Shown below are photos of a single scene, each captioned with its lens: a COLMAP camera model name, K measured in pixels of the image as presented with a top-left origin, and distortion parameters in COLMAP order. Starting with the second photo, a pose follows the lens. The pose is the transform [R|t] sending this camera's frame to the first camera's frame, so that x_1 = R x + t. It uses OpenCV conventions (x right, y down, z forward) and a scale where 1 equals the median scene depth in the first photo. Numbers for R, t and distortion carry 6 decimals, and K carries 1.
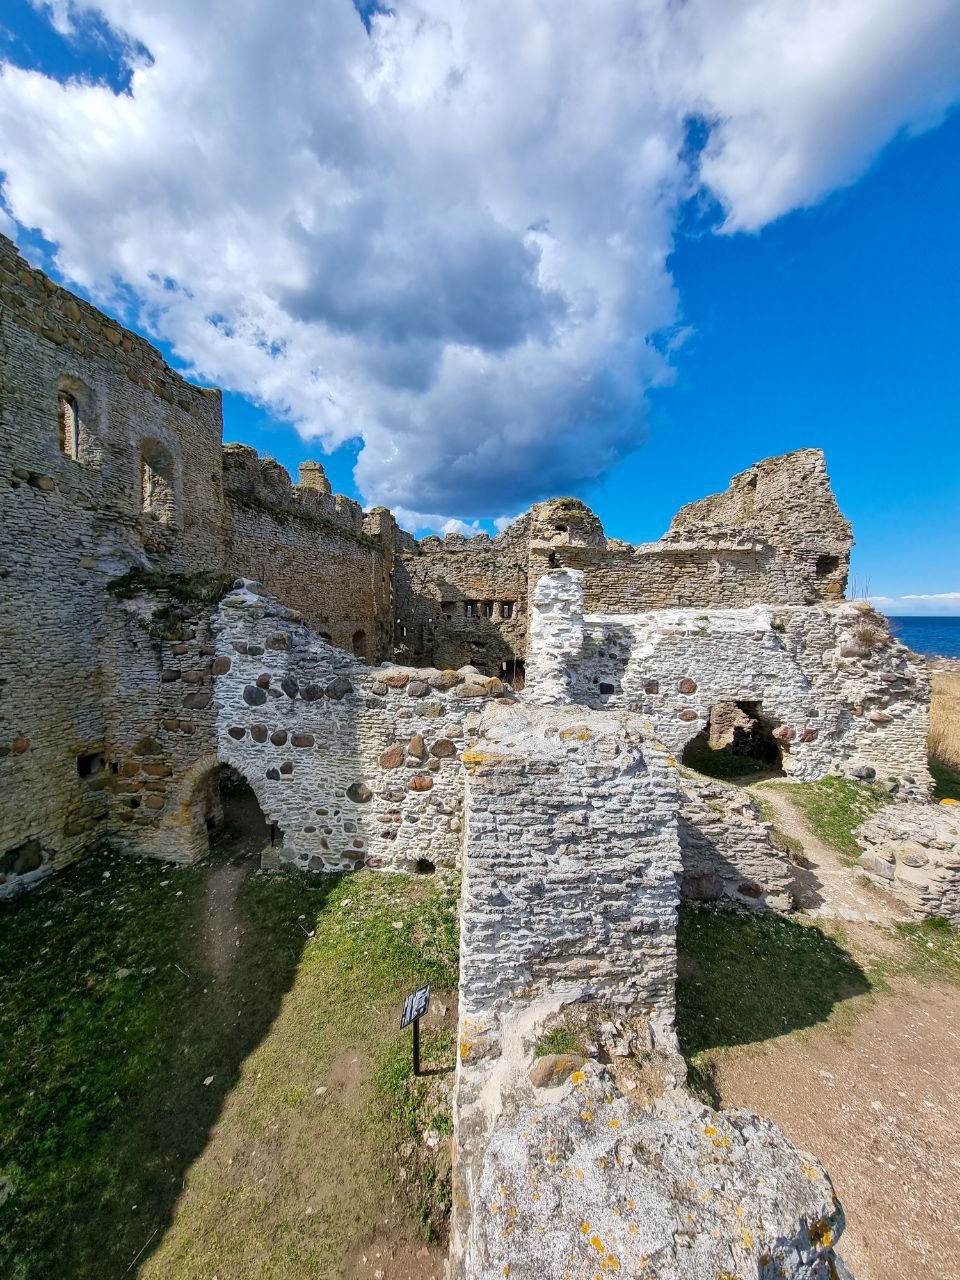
lens RADIAL K [[531.8, 0, 473.2], [0, 531.8, 616.5], [0, 0, 1]] dist [-0.001890, -0.000150]
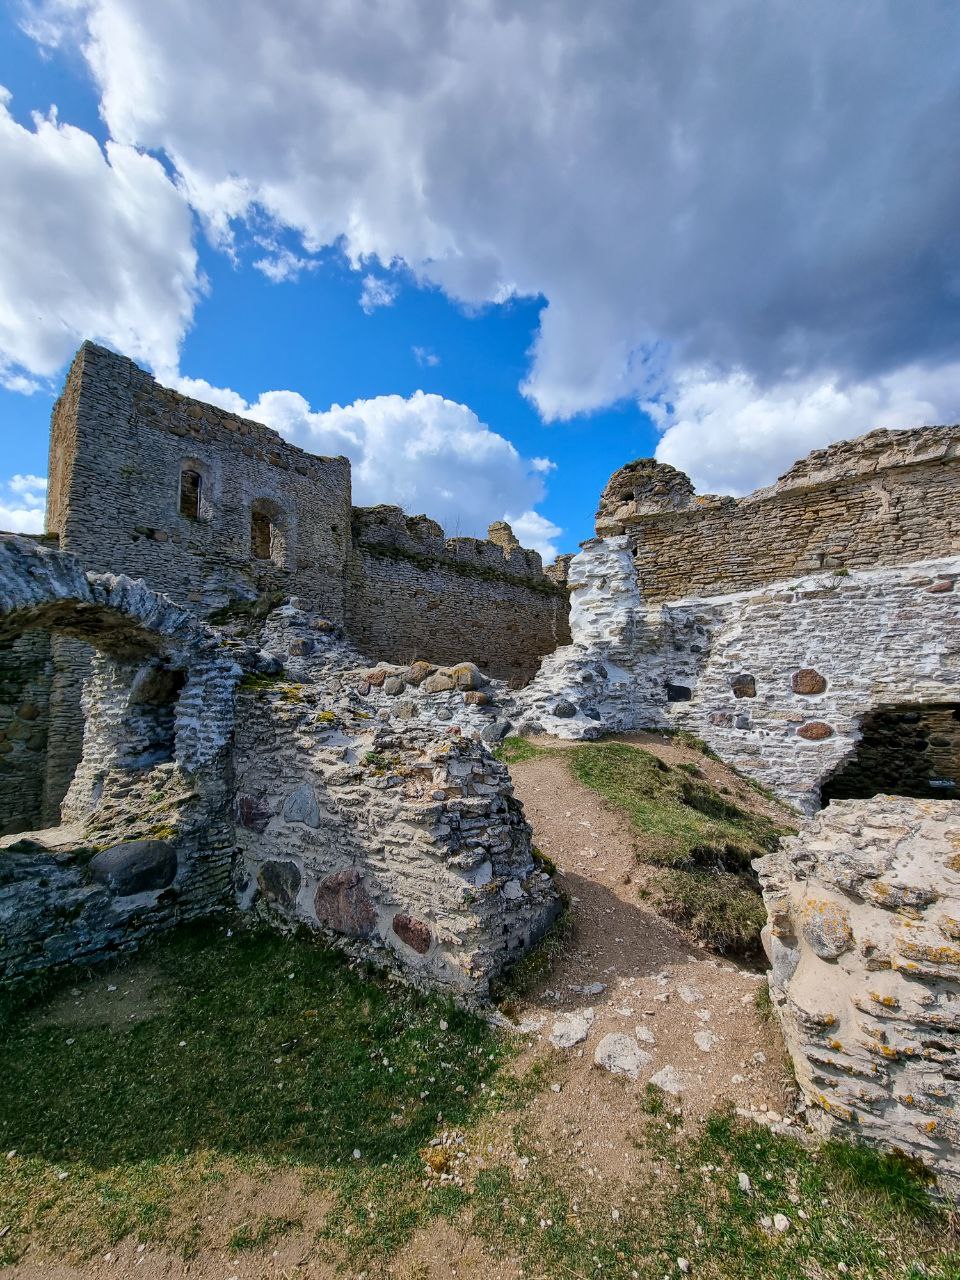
lens RADIAL K [[531.8, 0, 473.2], [0, 531.8, 616.5], [0, 0, 1]] dist [-0.001890, -0.000150]
pose [[0.847838, -0.112716, -0.518137, 0.402947], [0.029166, 0.985580, -0.166679, 0.148152], [0.529453, 0.126205, 0.838899, 0.276636]]
